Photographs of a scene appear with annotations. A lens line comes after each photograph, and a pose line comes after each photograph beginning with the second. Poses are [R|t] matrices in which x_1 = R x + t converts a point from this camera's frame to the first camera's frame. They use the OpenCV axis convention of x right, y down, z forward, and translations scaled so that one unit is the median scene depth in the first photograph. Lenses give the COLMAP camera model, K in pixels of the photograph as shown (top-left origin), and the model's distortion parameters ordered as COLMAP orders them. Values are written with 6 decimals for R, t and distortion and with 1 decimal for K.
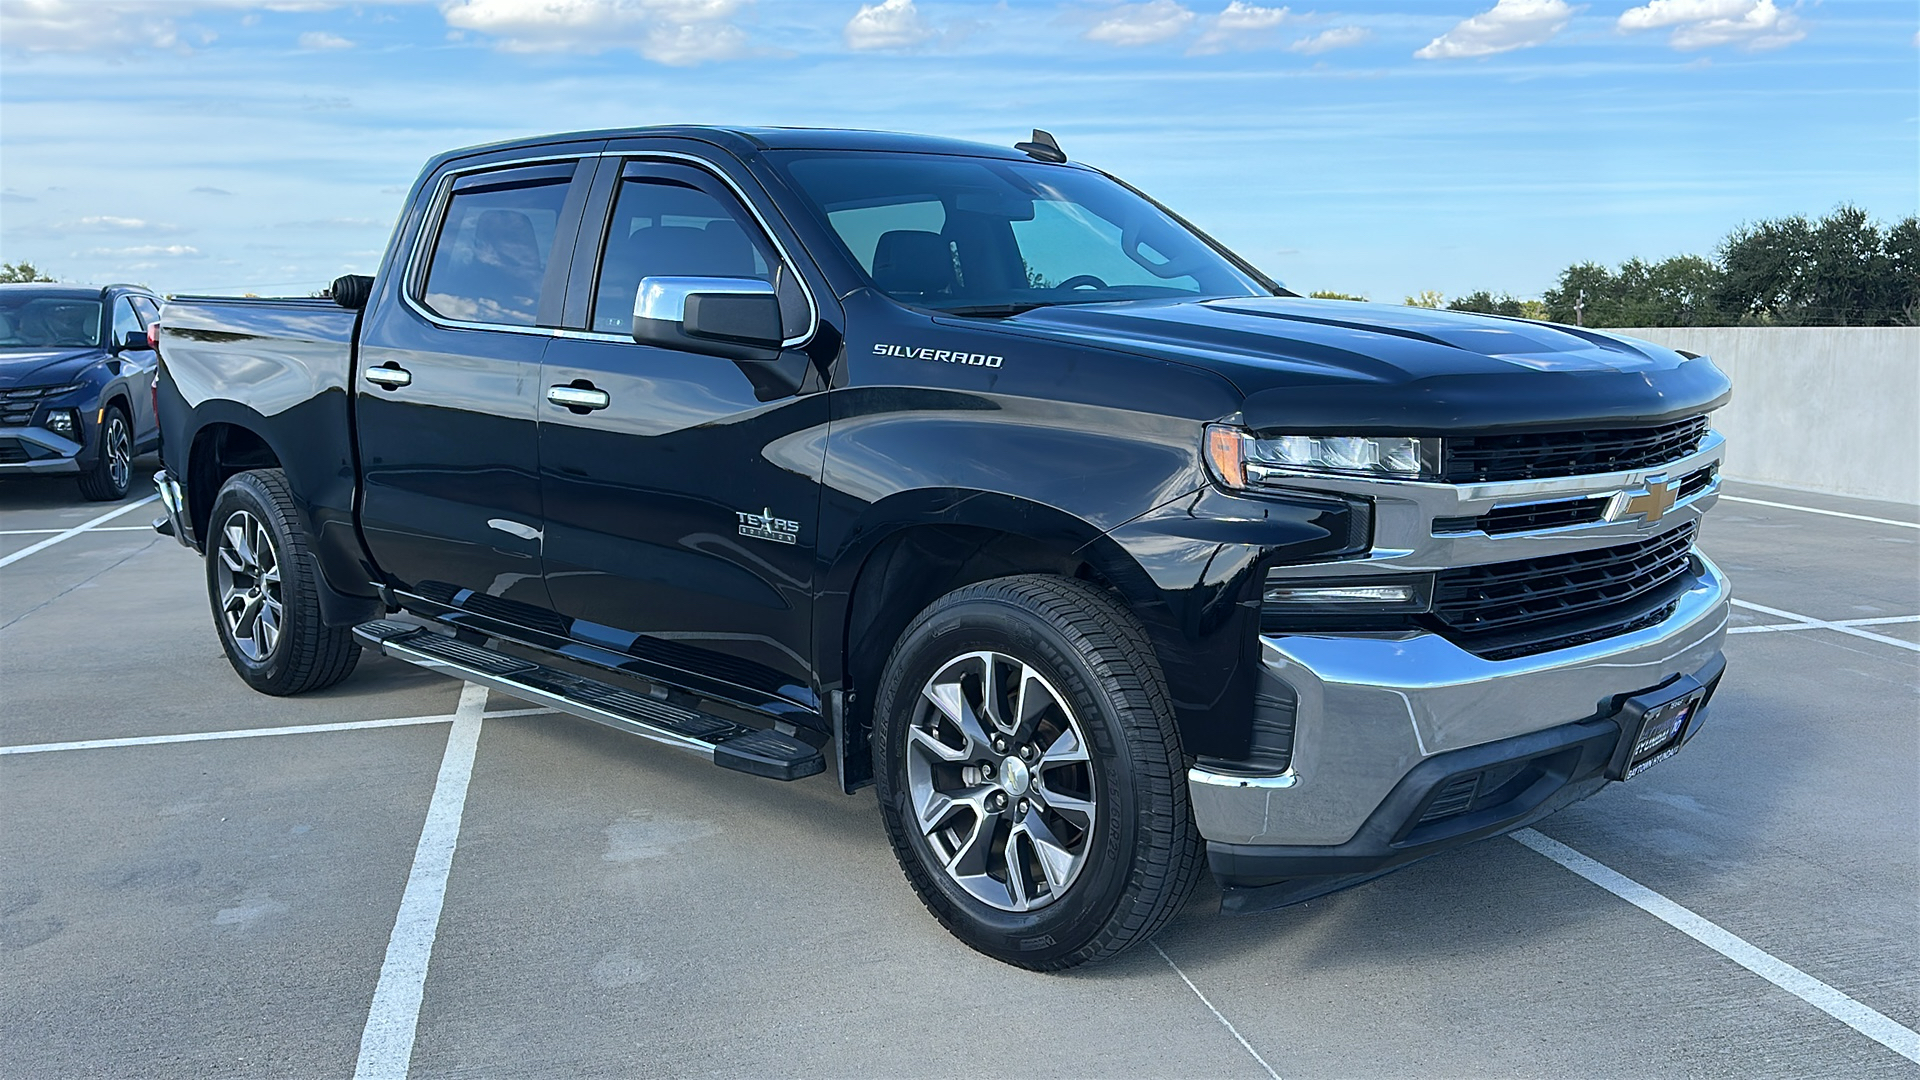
lens RADIAL K [[1634.4, 0, 960.0], [0, 1634.4, 540.0], [0, 0, 1]] dist [0.143062, -0.208479]
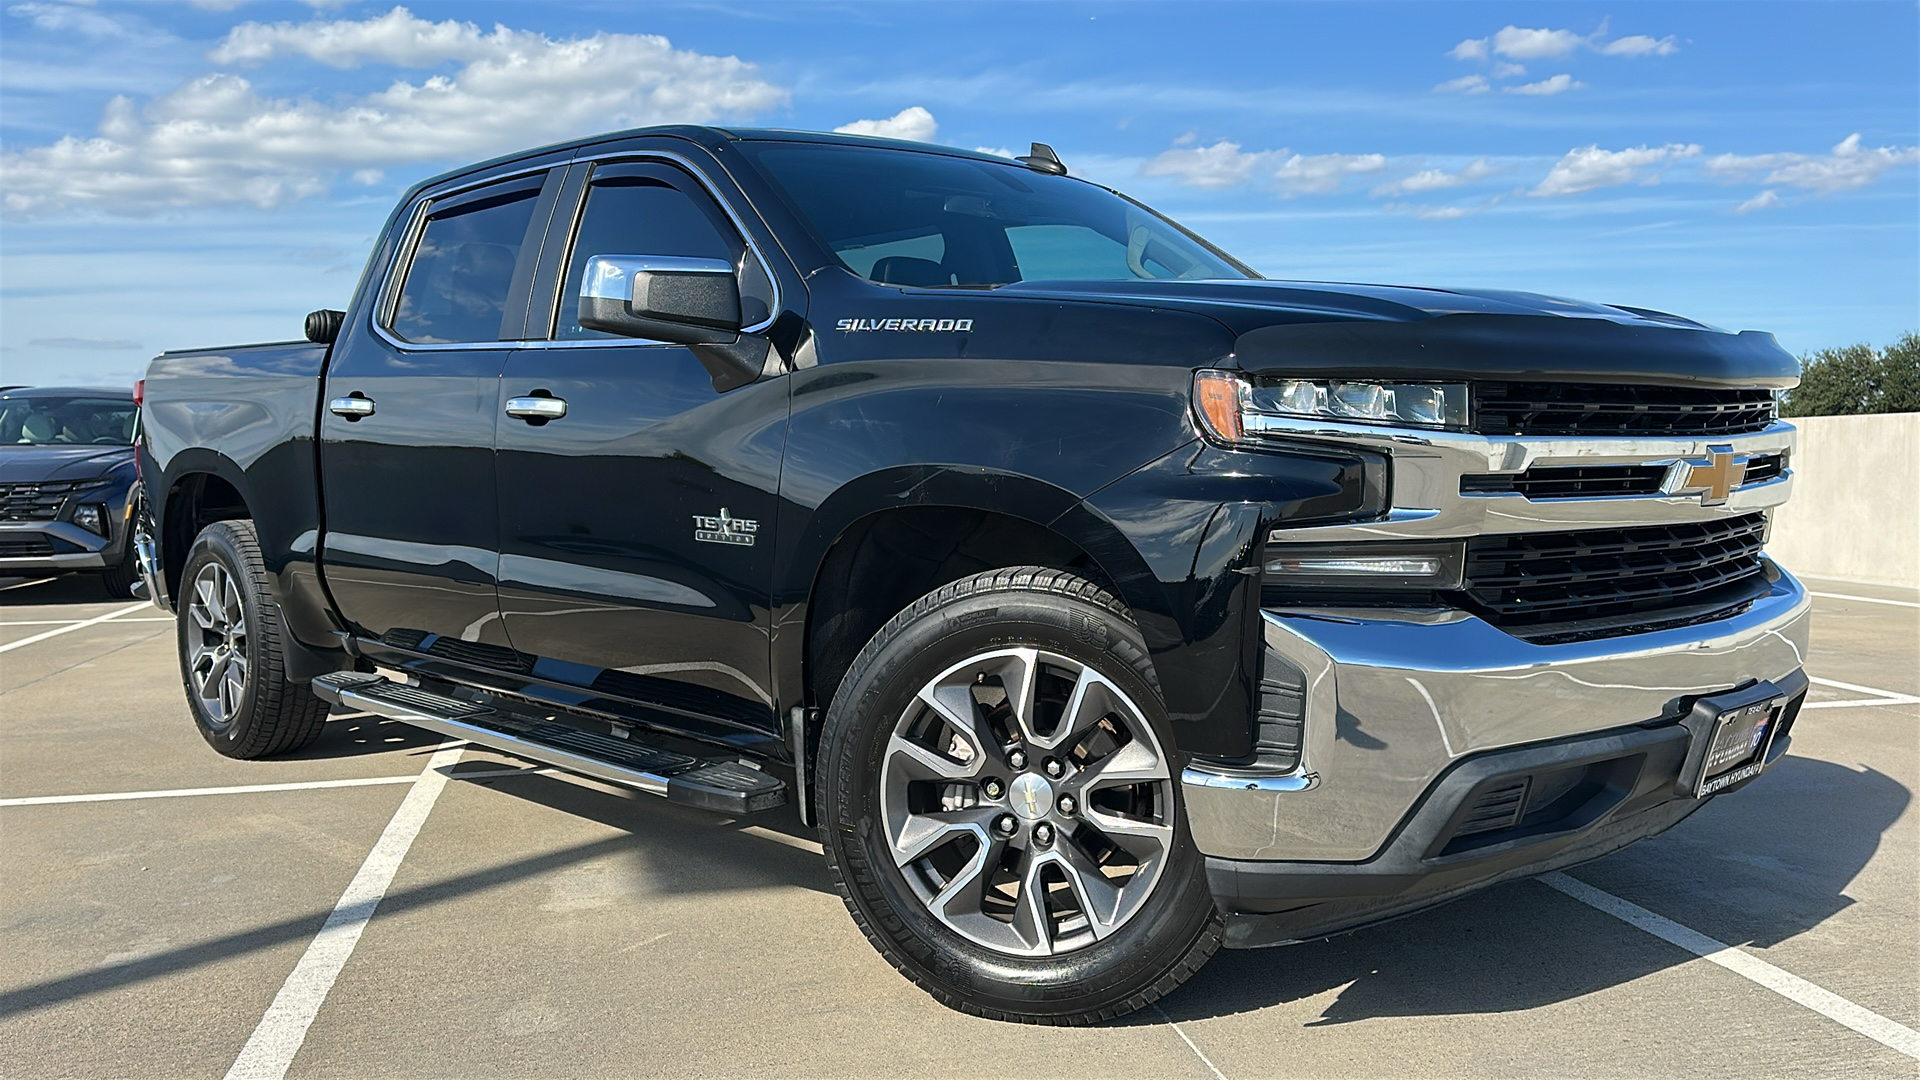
lens RADIAL K [[1644.7, 0, 955.3], [0, 1644.7, 532.0], [0, 0, 1]] dist [0.118549, -0.193927]
pose [[0.999279, -0.008459, -0.037013, 0.043743], [0.005457, 0.996742, -0.080471, 0.068572], [0.037574, 0.080211, 0.996069, 0.102693]]
